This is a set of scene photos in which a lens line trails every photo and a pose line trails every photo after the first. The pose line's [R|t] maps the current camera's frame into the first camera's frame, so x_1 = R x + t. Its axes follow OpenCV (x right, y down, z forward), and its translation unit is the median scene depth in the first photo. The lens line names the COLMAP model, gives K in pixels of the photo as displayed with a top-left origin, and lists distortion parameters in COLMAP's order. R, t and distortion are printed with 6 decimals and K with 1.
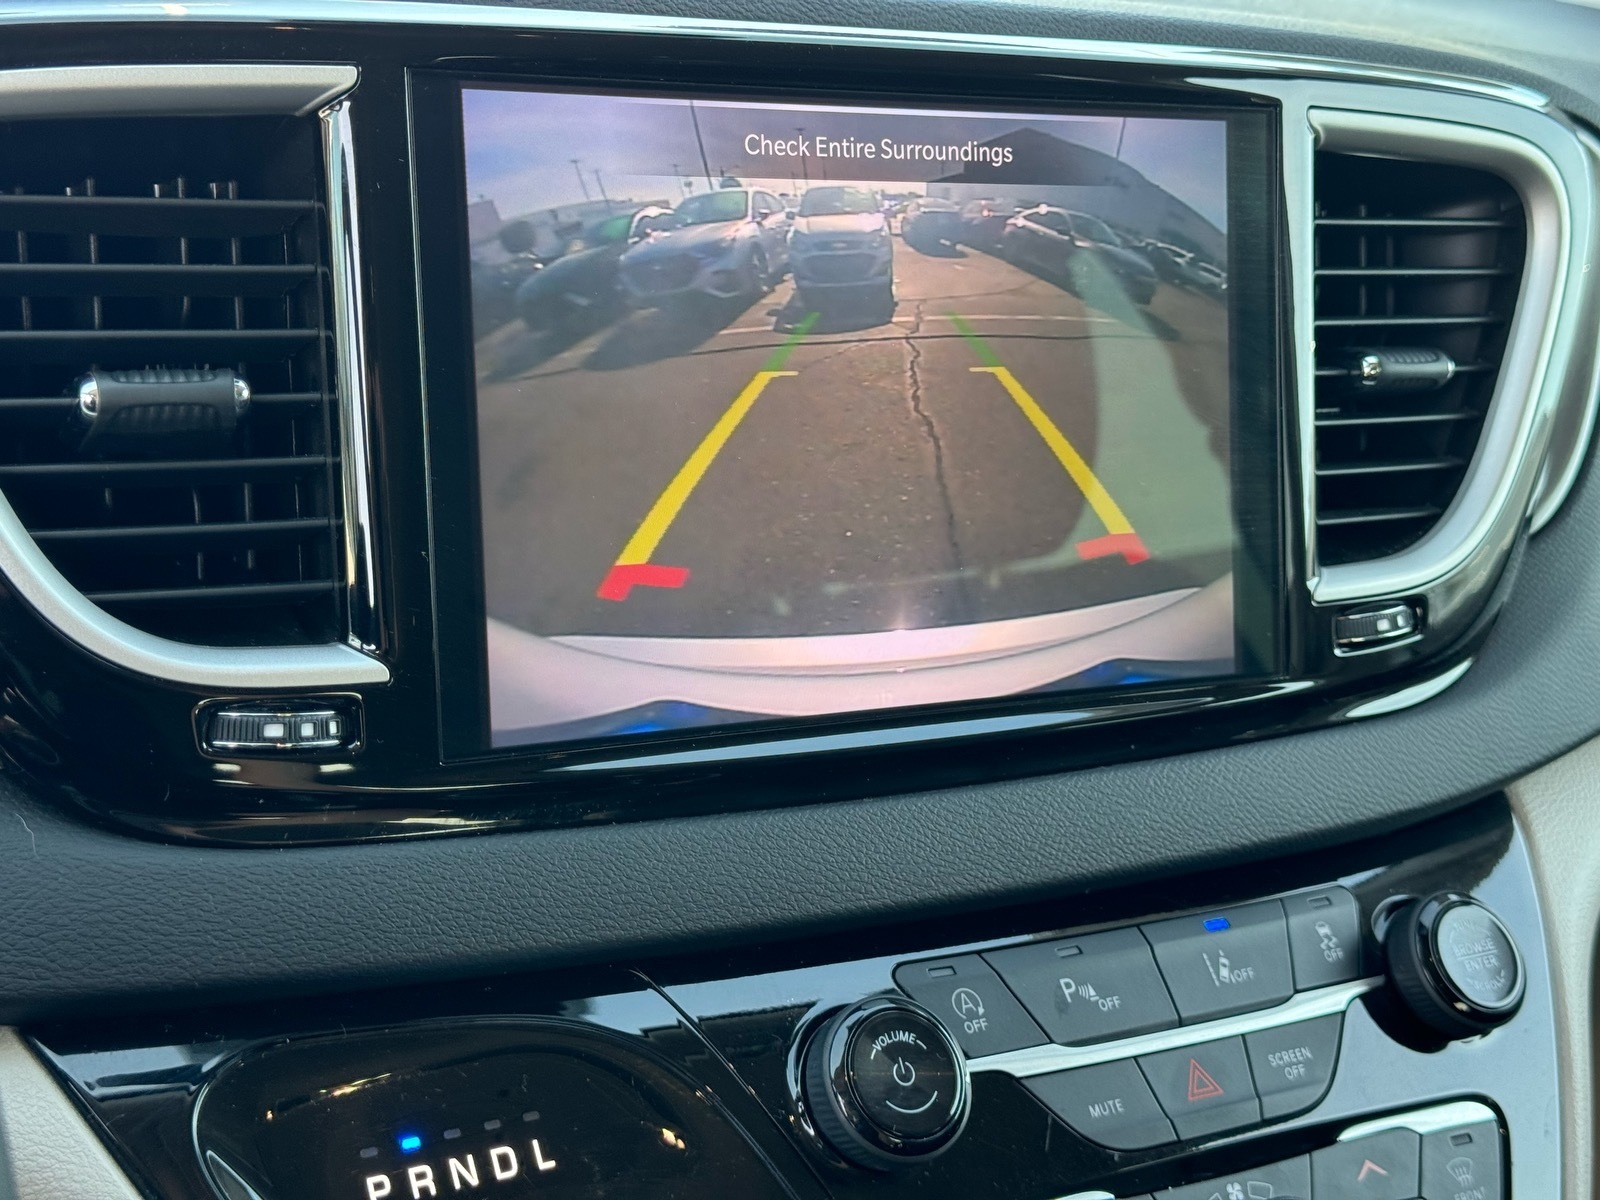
lens RADIAL K [[2361.0, 0, 800.0], [0, 2361.0, 600.0], [0, 0, 1]] dist [0.207683, -0.537789]
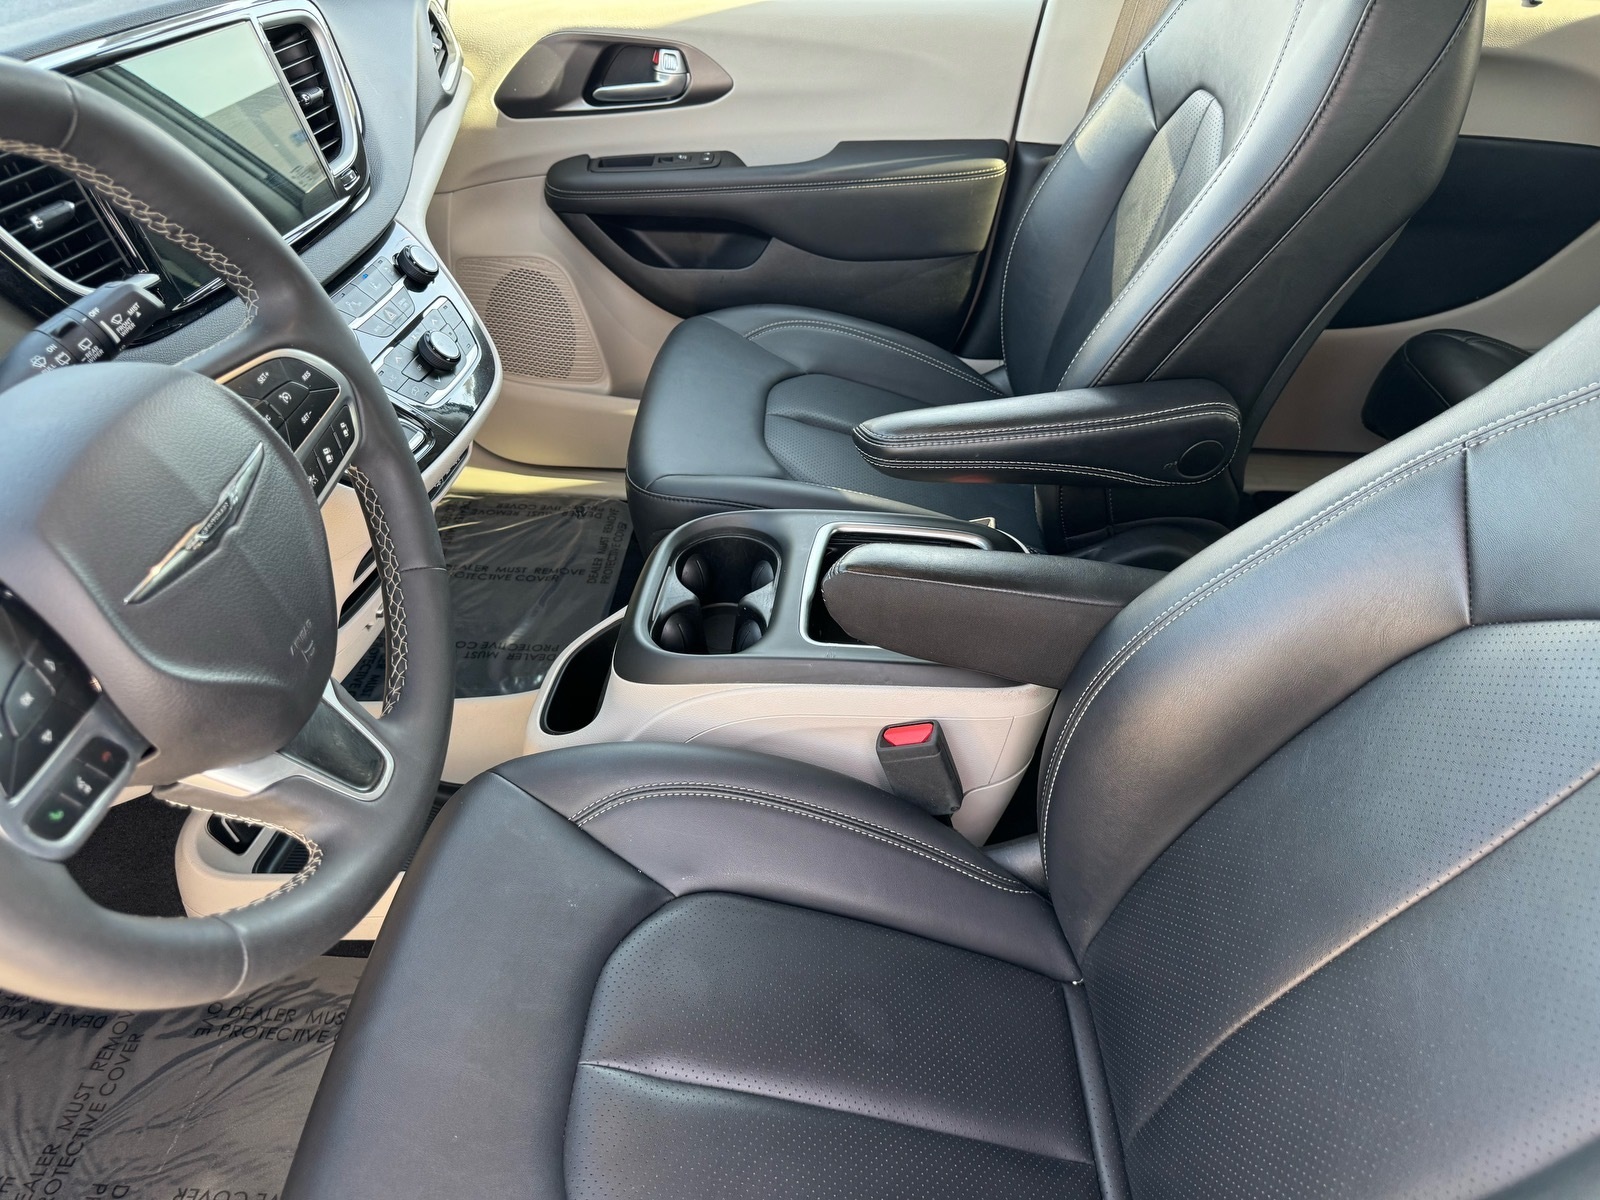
lens RADIAL K [[1145.8, 0, 800.0], [0, 1145.8, 600.0], [0, 0, 1]] dist [0.104463, -0.164852]
pose [[0.587273, -0.549070, 0.594670, -0.694210], [0.316210, 0.831968, 0.455896, -0.039565], [-0.745065, -0.079695, 0.662214, -0.603427]]
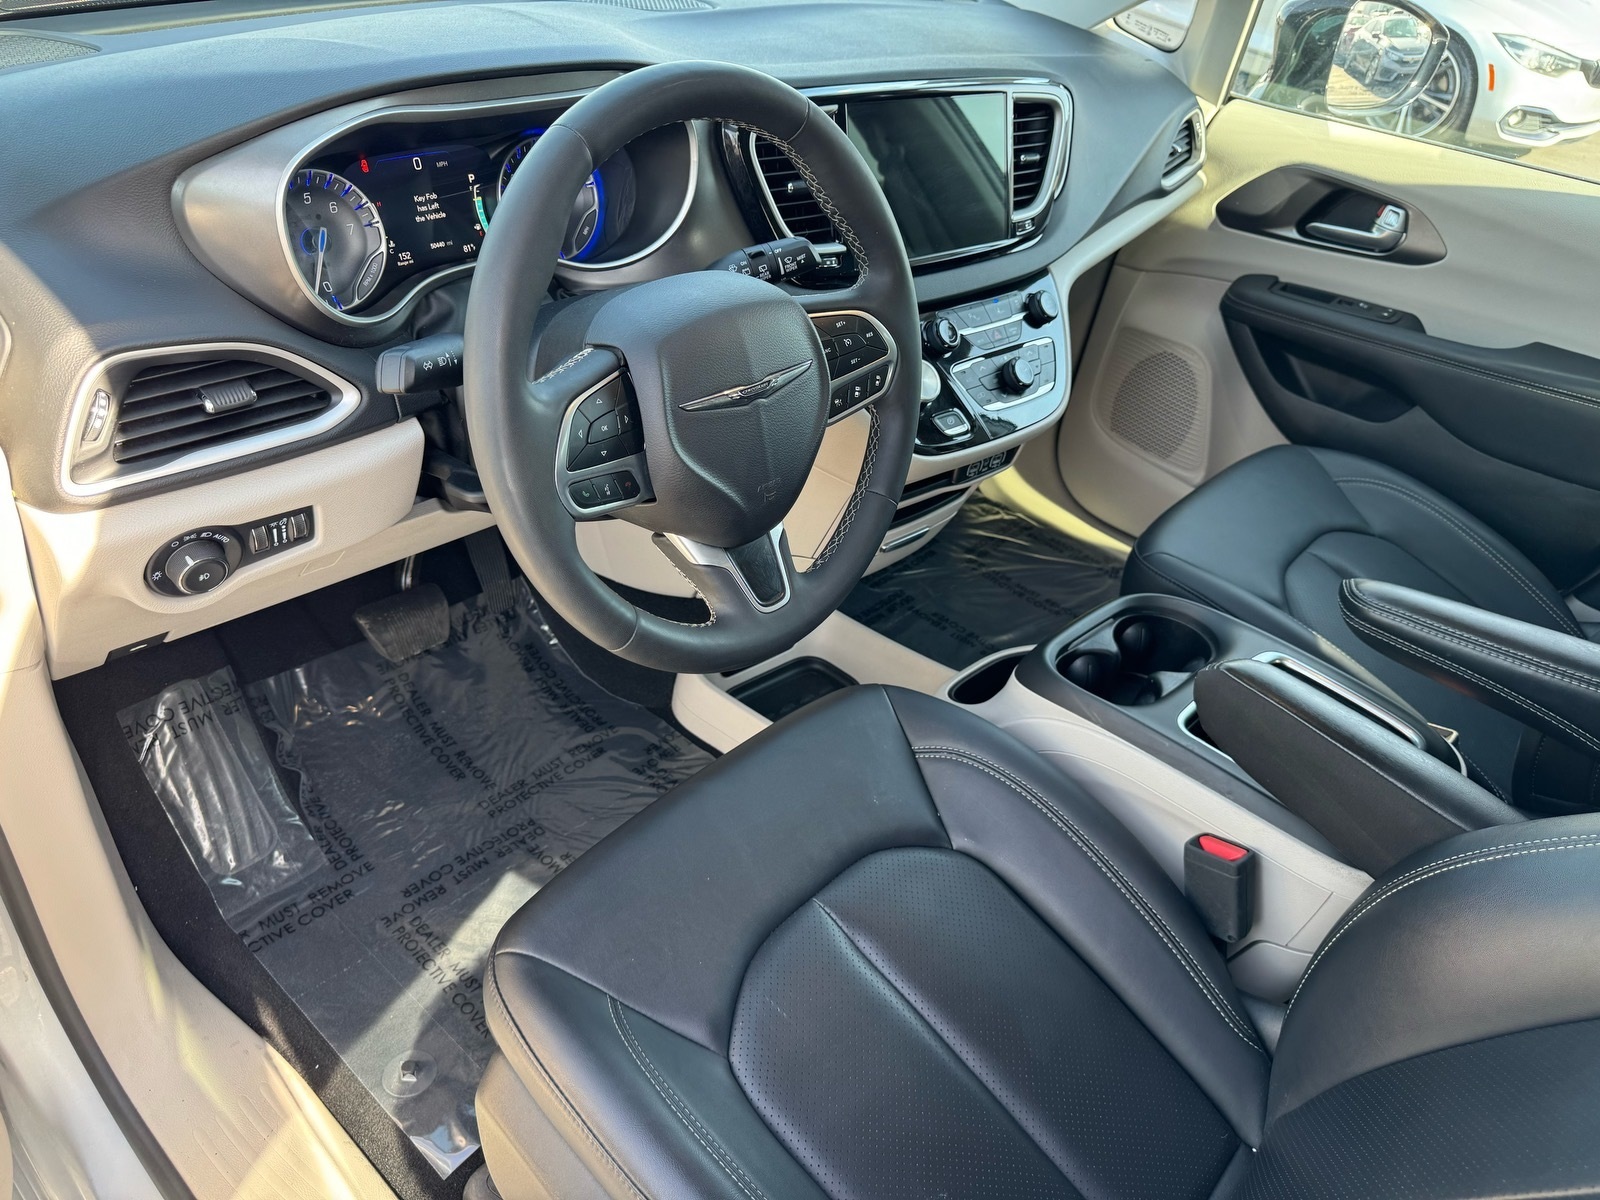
lens RADIAL K [[1145.8, 0, 800.0], [0, 1145.8, 600.0], [0, 0, 1]] dist [0.104463, -0.164852]
pose [[0.970146, -0.128356, 0.205773, -0.653502], [0.063537, 0.953346, 0.295119, 0.012079], [-0.234053, -0.273234, 0.933039, -0.994948]]
